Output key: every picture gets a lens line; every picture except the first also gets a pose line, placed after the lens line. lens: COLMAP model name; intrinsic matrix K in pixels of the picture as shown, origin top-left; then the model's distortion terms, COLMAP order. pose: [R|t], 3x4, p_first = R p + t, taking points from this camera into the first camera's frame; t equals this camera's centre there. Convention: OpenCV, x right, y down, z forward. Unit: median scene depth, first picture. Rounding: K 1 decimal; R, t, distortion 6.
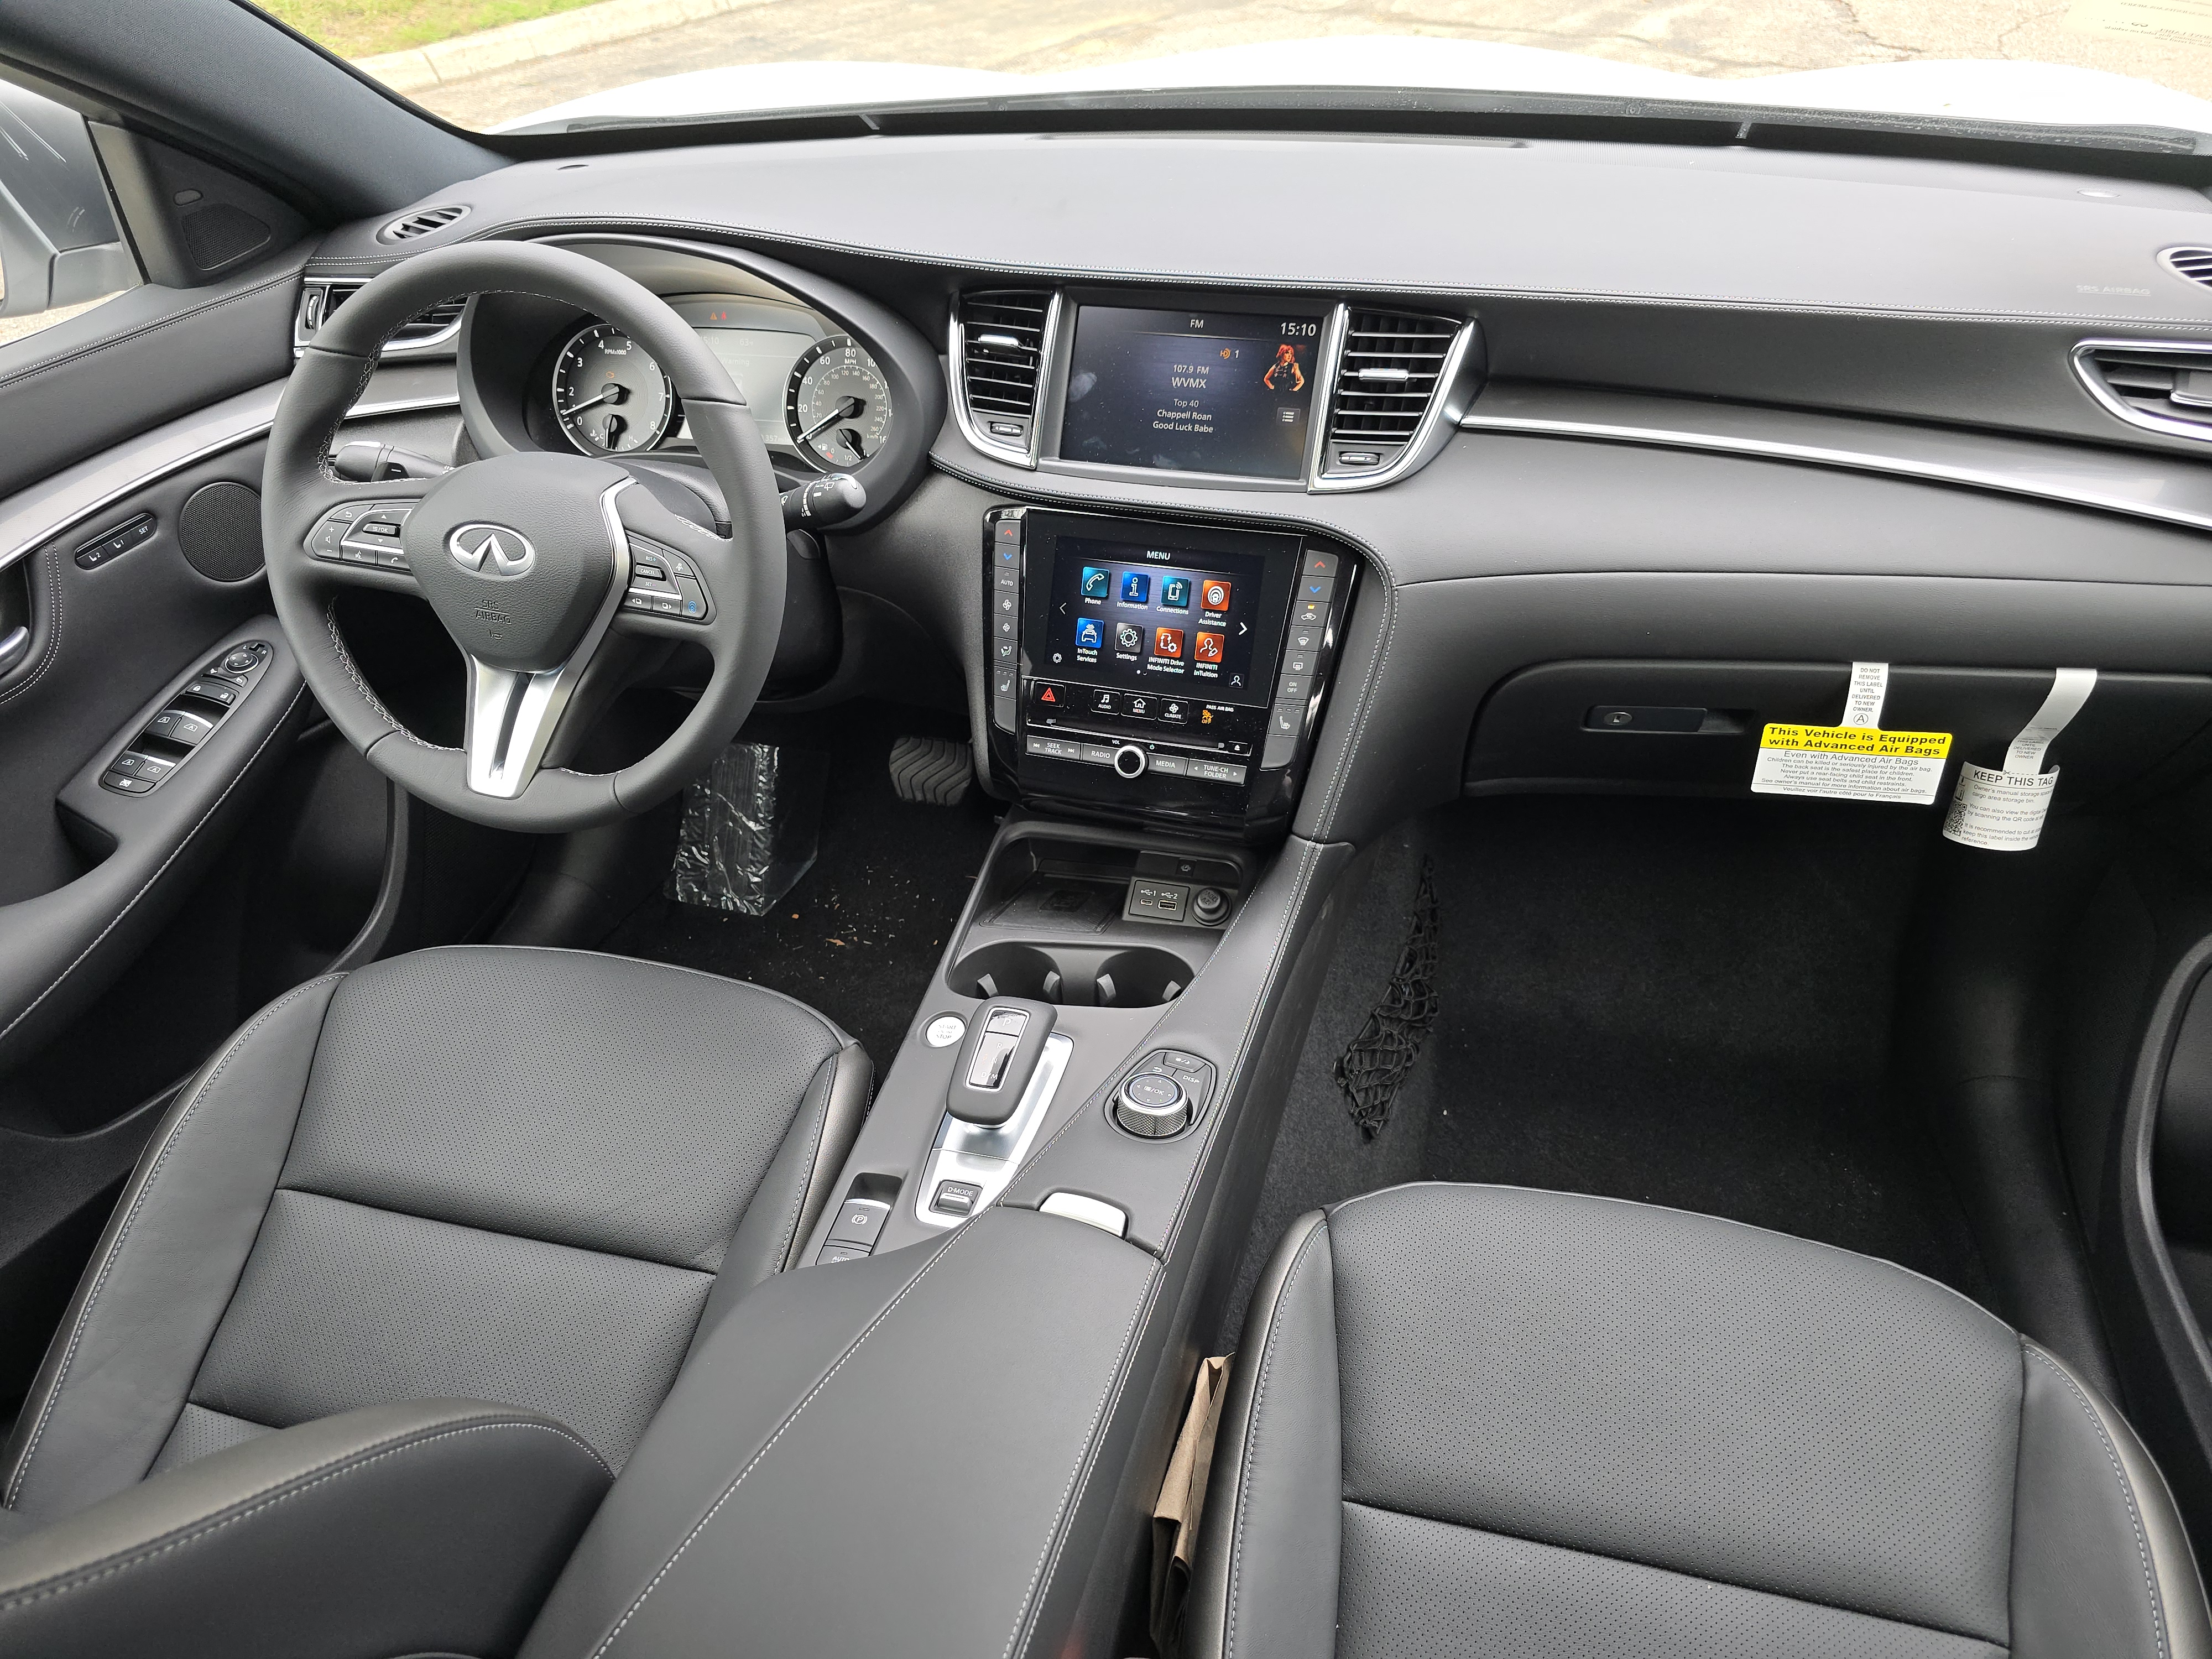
lens RADIAL K [[1491.8, 0, 1104.3], [0, 1491.8, 896.3], [0, 0, 1]] dist [0.024341, -0.002836]
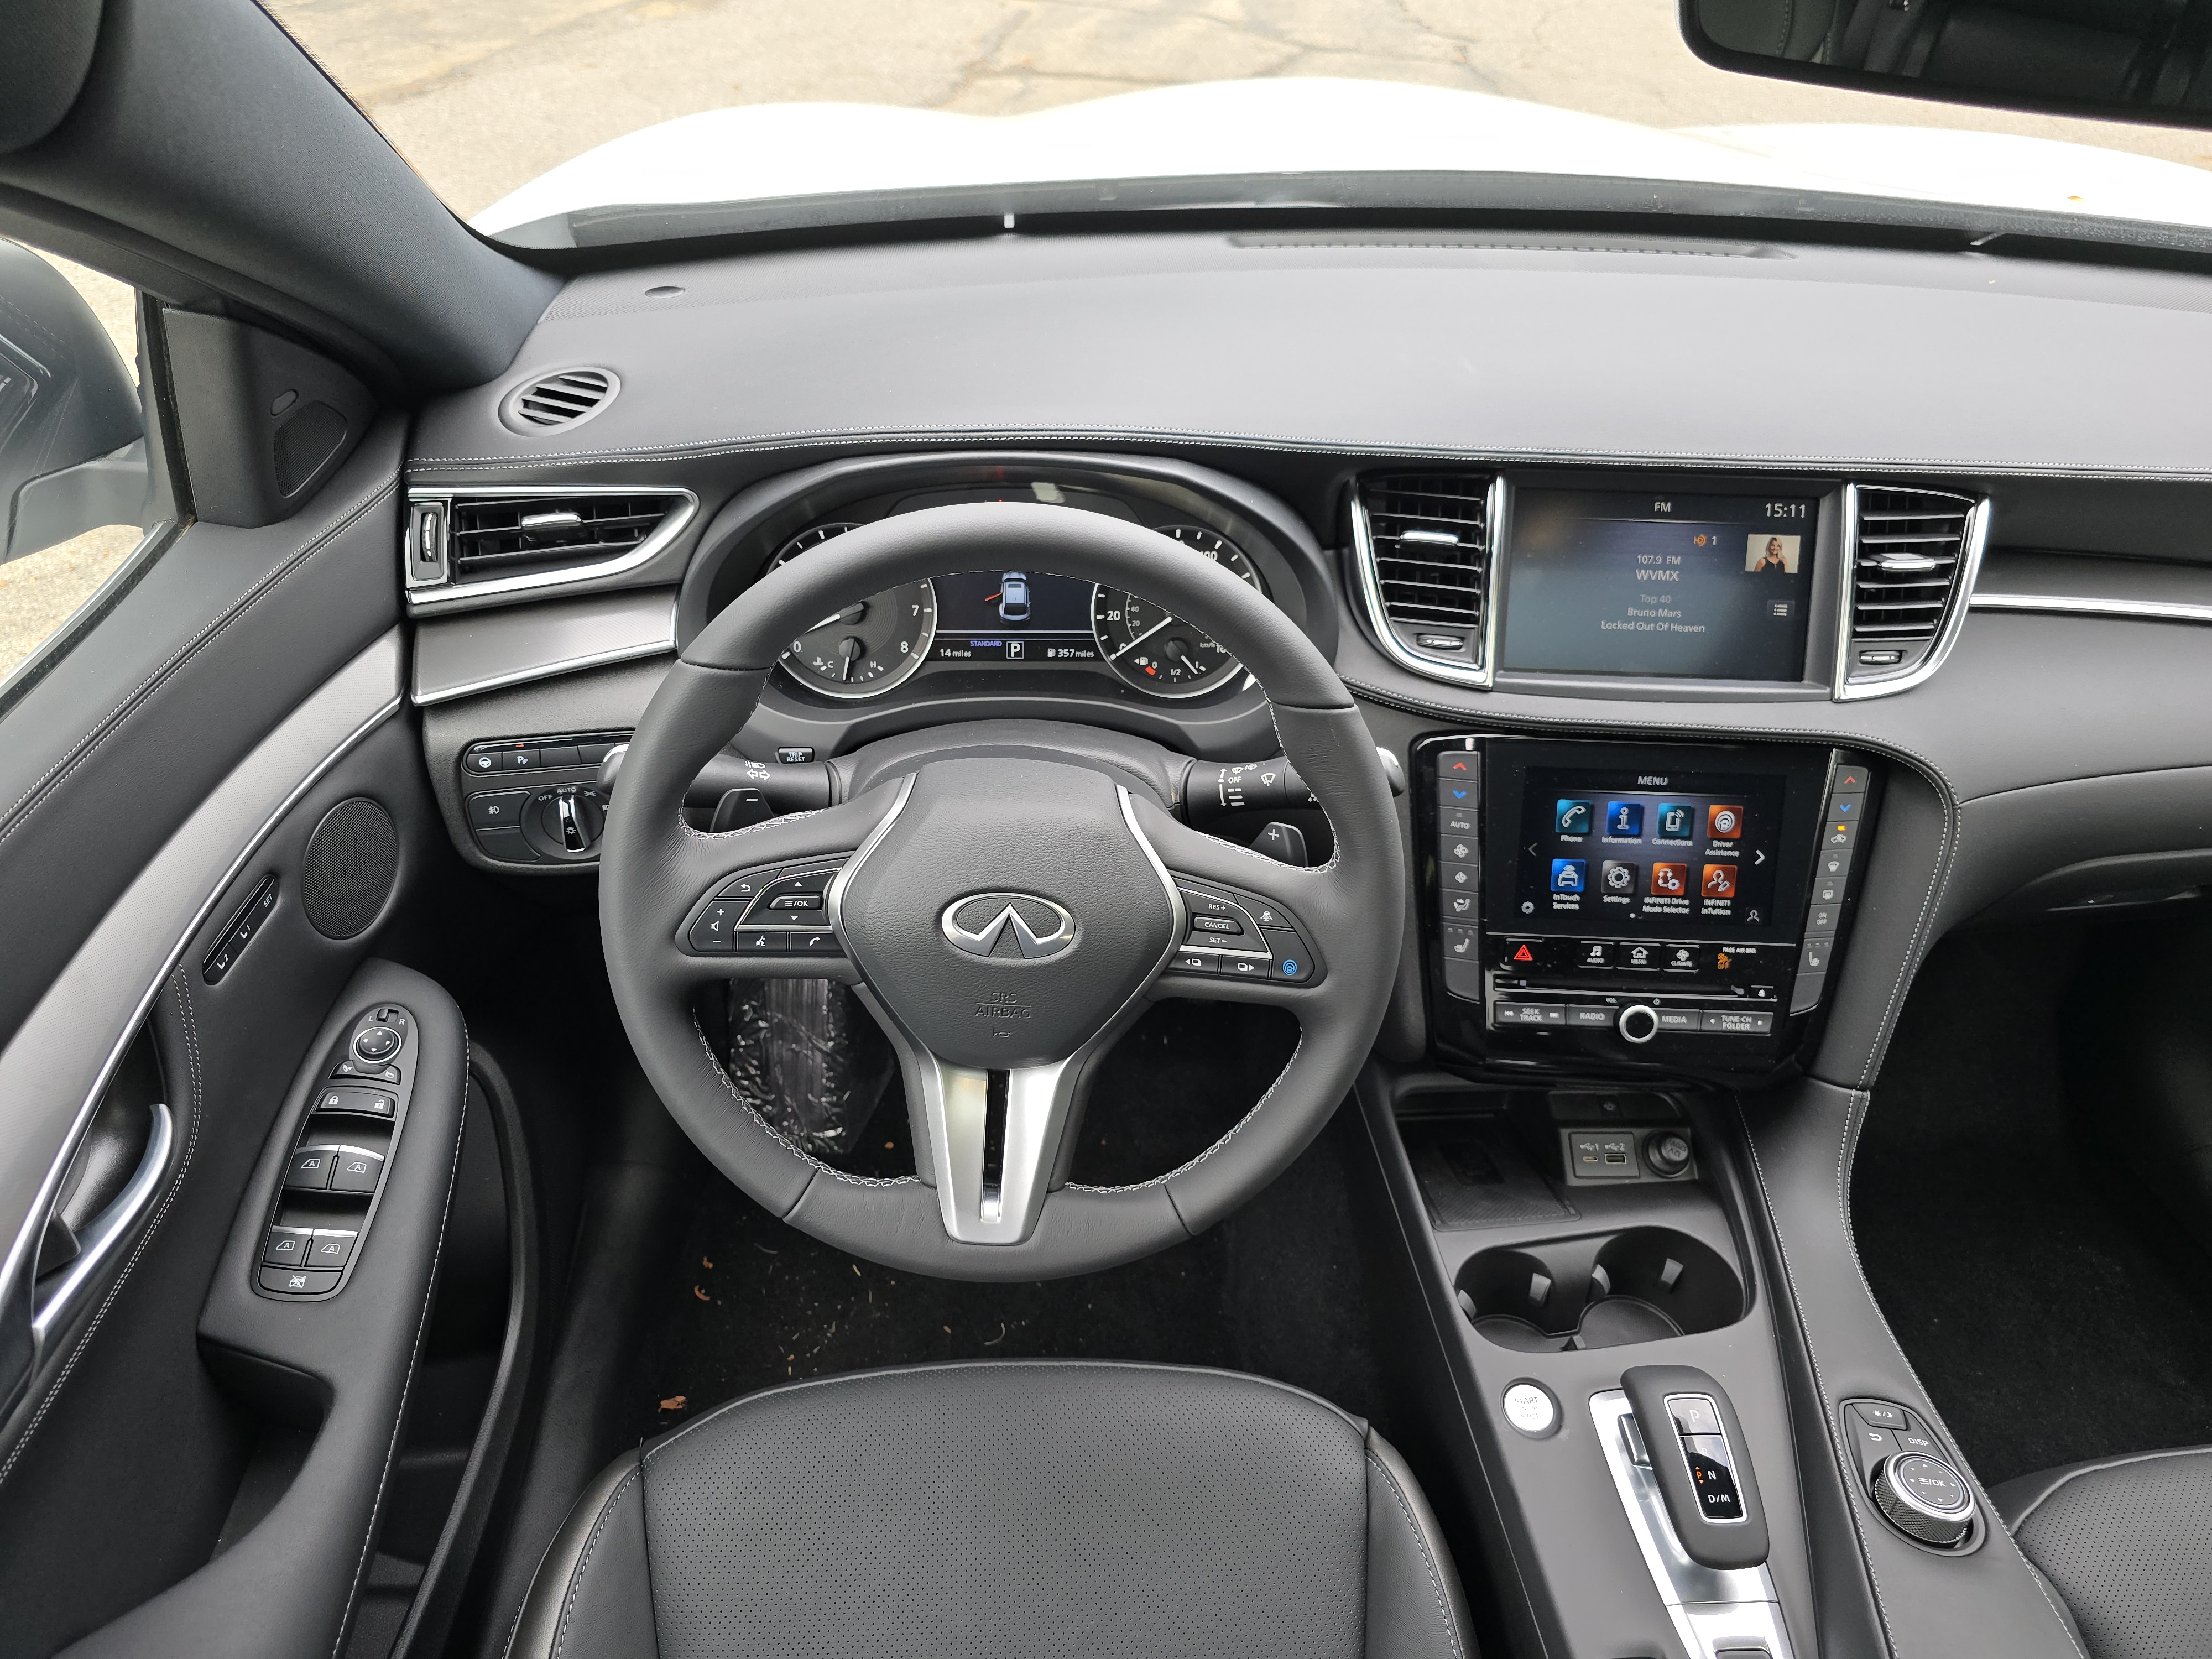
lens RADIAL K [[1513.8, 0, 1106.0], [0, 1513.8, 829.5], [0, 0, 1]] dist [0.020450, -0.003398]
pose [[0.953329, -0.124364, 0.275132, -0.492074], [0.127862, 0.991778, 0.005258, -0.242572], [-0.273523, 0.030167, 0.961392, 0.259888]]
